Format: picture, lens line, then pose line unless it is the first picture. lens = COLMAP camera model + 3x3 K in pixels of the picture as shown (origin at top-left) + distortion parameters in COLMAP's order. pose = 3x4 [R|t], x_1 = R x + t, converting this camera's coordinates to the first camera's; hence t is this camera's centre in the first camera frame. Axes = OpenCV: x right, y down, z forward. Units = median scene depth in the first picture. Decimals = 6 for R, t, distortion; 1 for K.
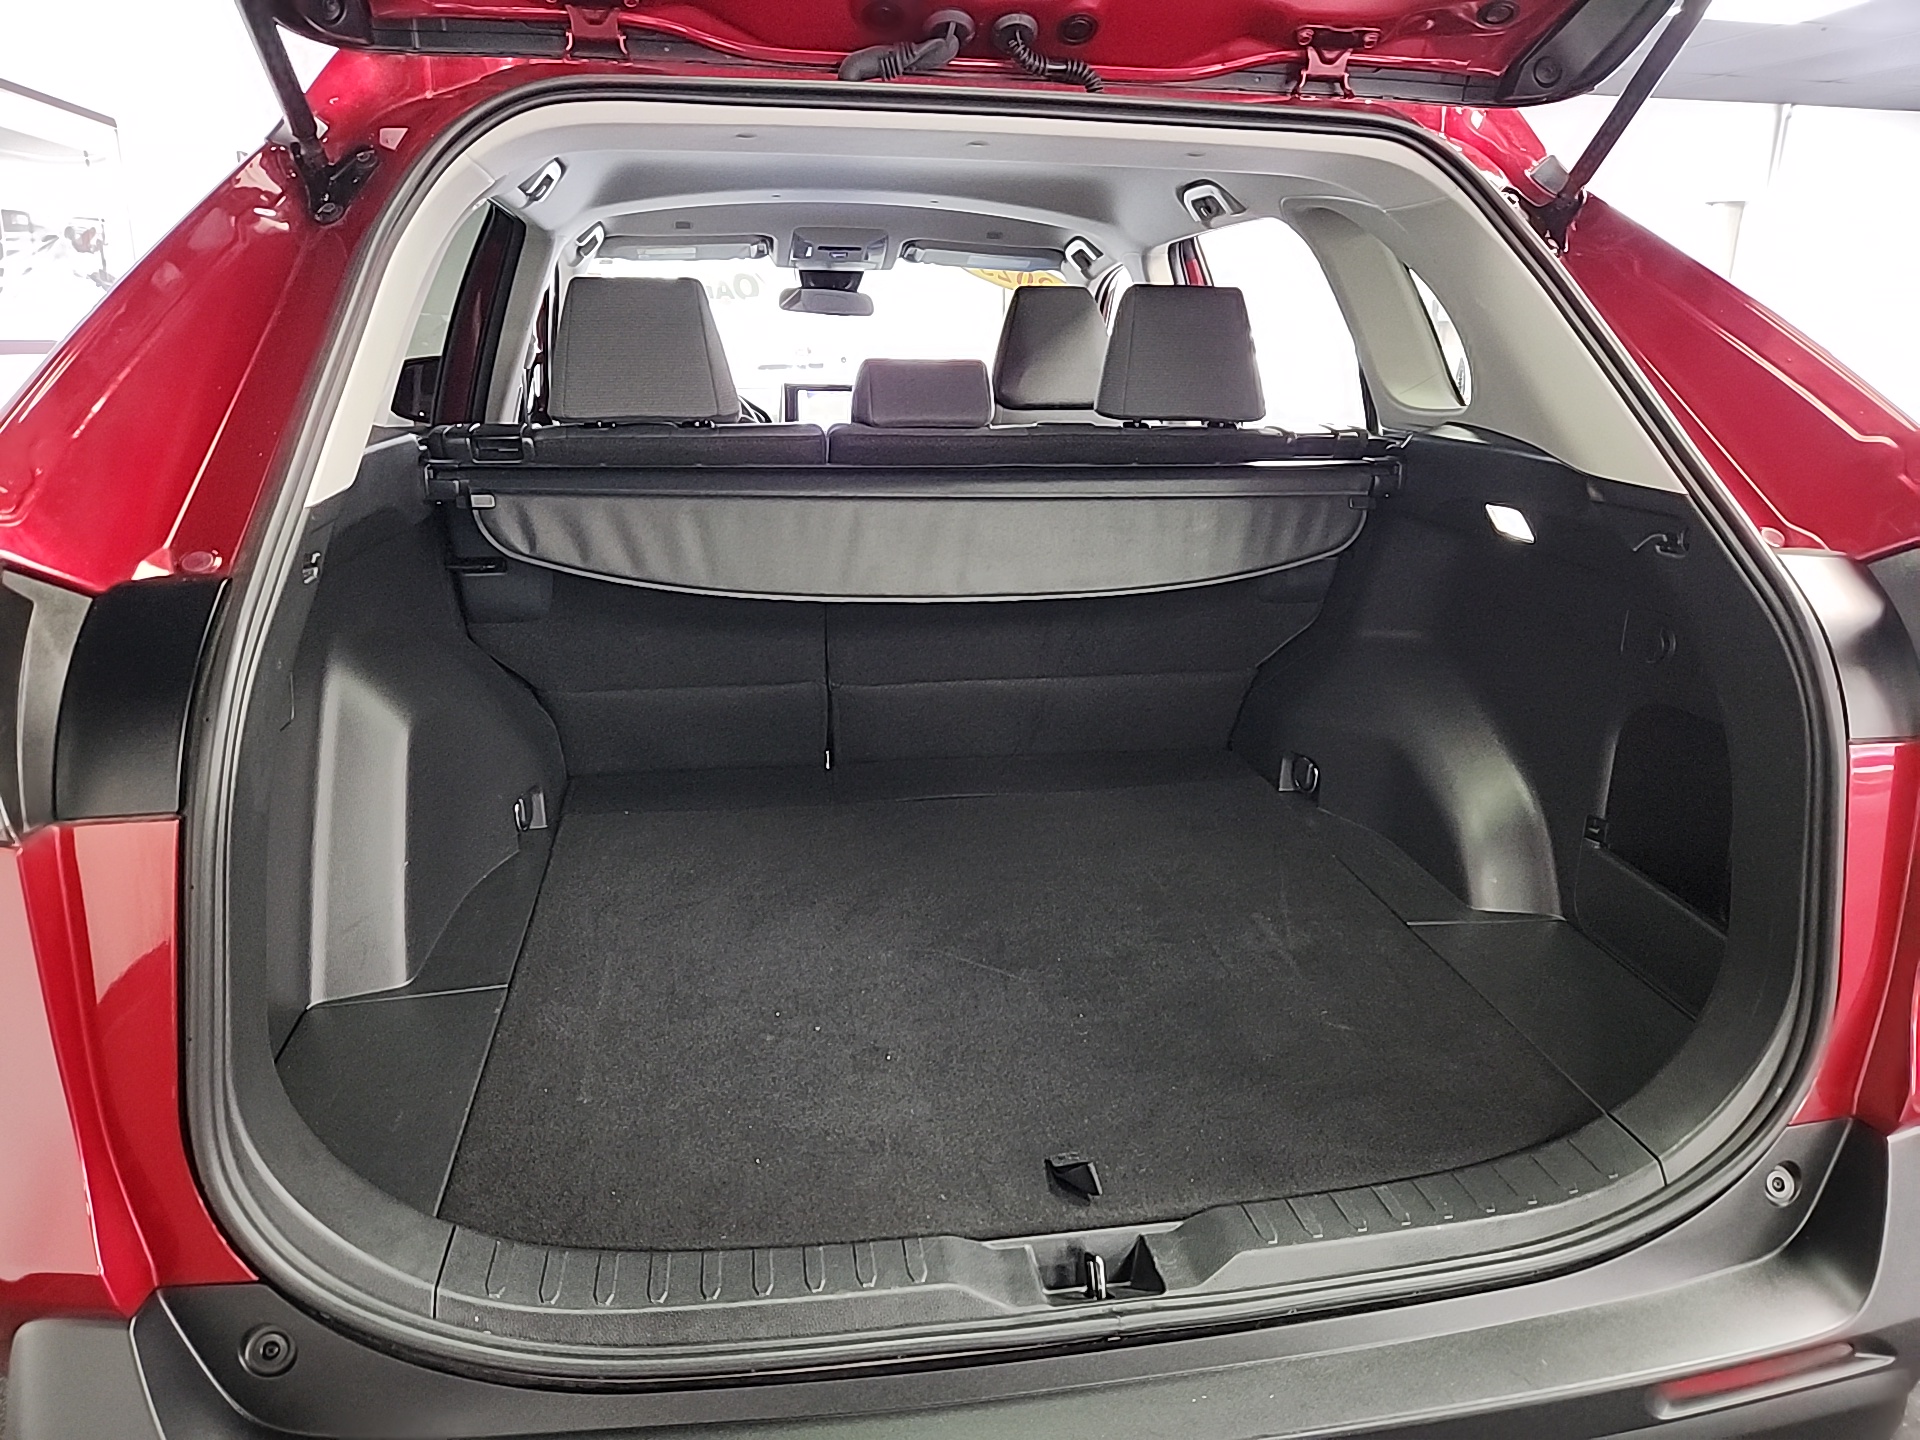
lens RADIAL K [[1293.8, 0, 970.0], [0, 1293.8, 747.8], [0, 0, 1]] dist [0.010832, -0.001434]
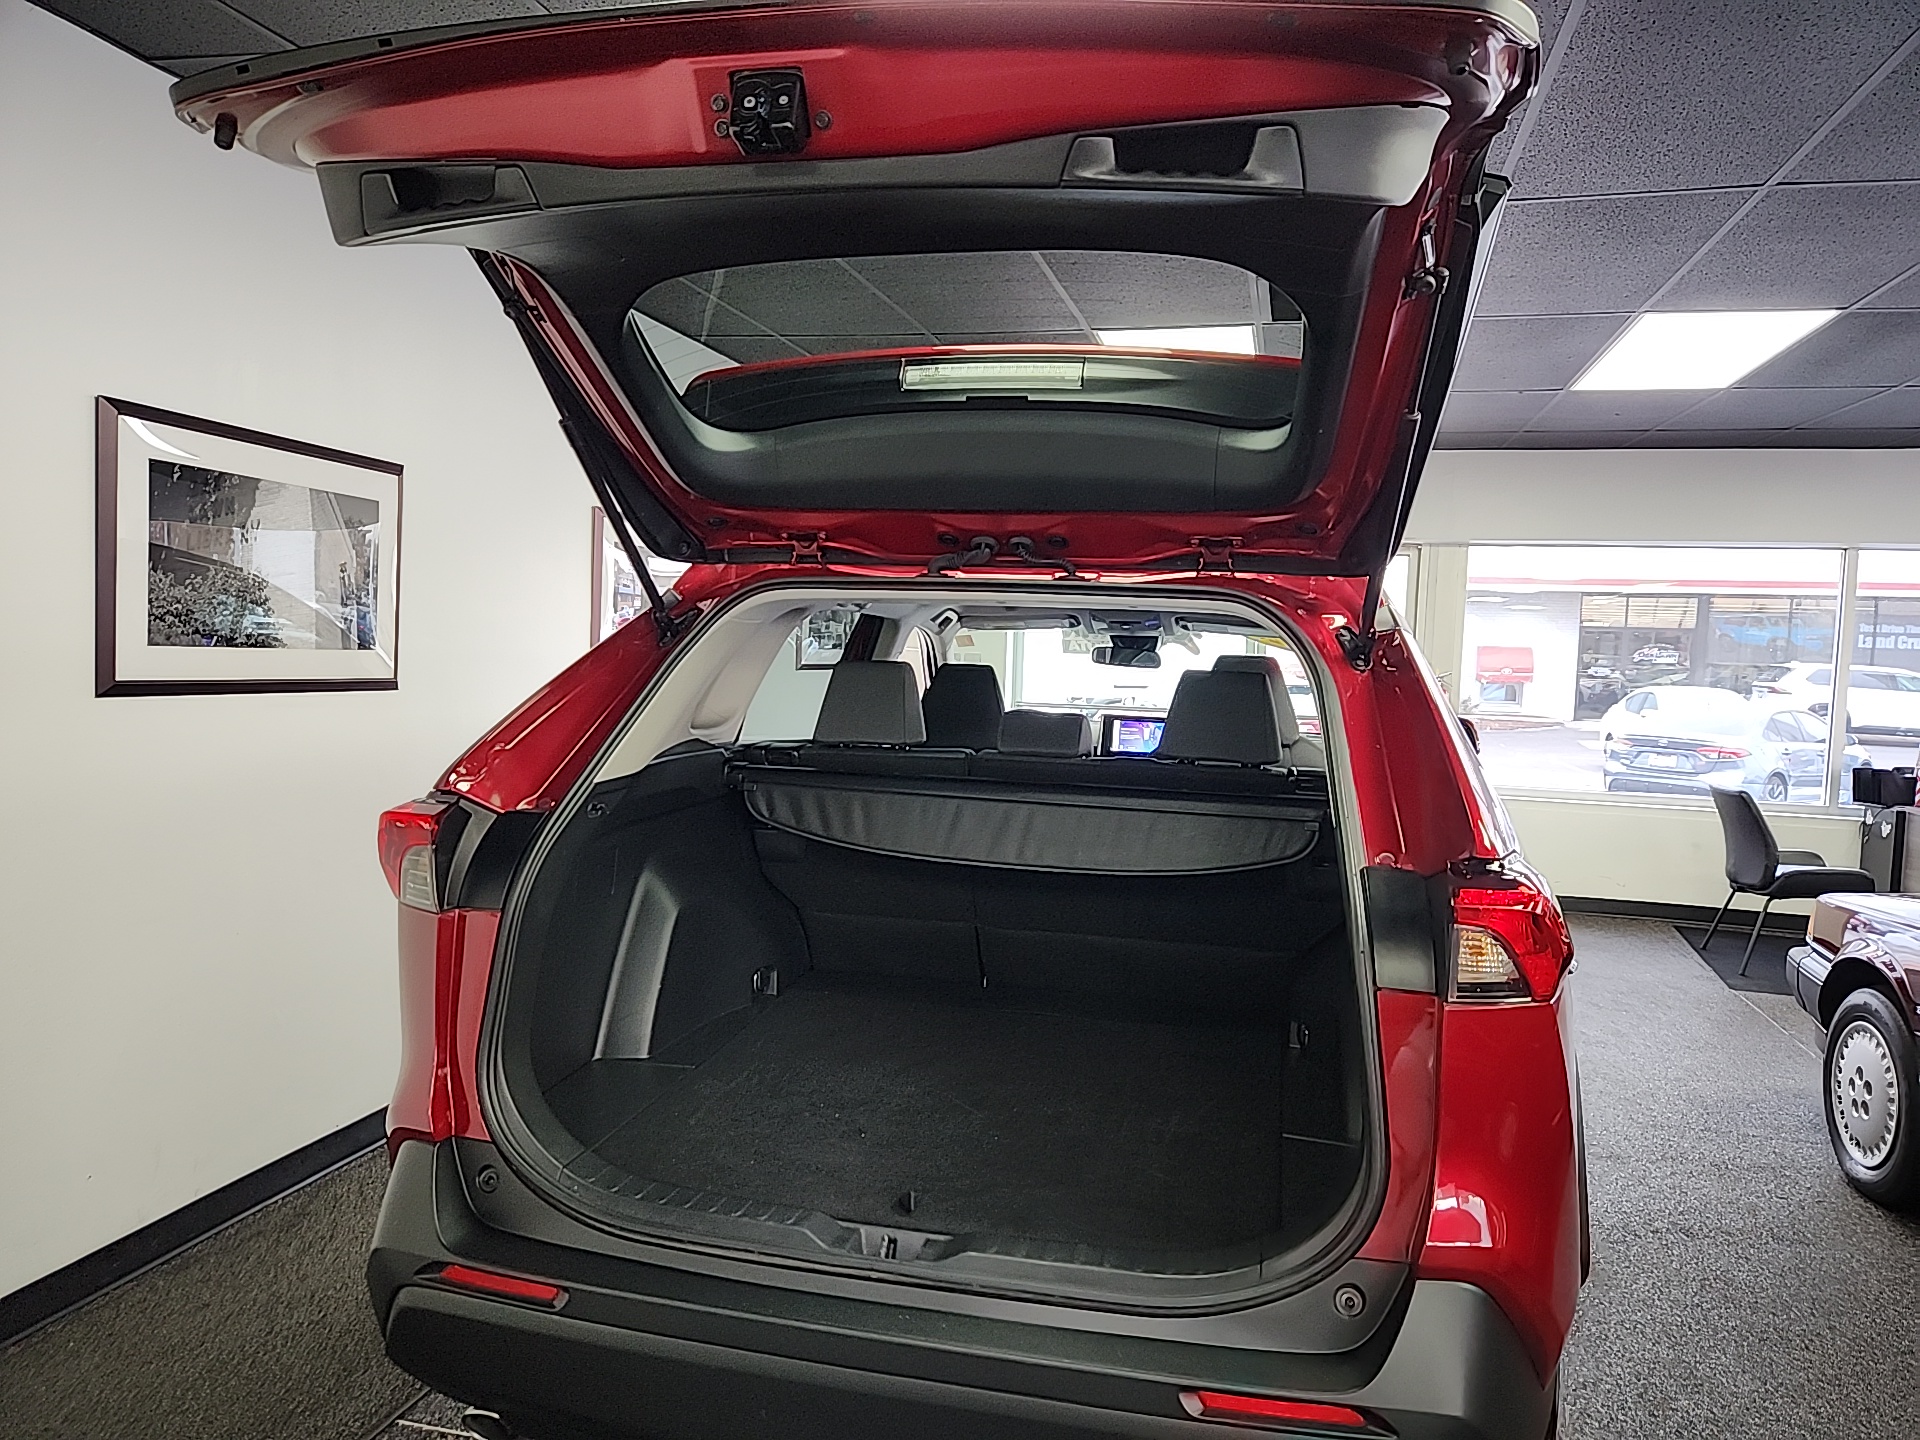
lens RADIAL K [[1283.5, 0, 966.0], [0, 1283.5, 716.5], [0, 0, 1]] dist [0.077366, -0.064477]
pose [[0.916415, 0.035562, -0.398647, 0.525714], [-0.137051, 0.963710, -0.229085, 0.067644], [0.376033, 0.264572, 0.888032, -0.410156]]
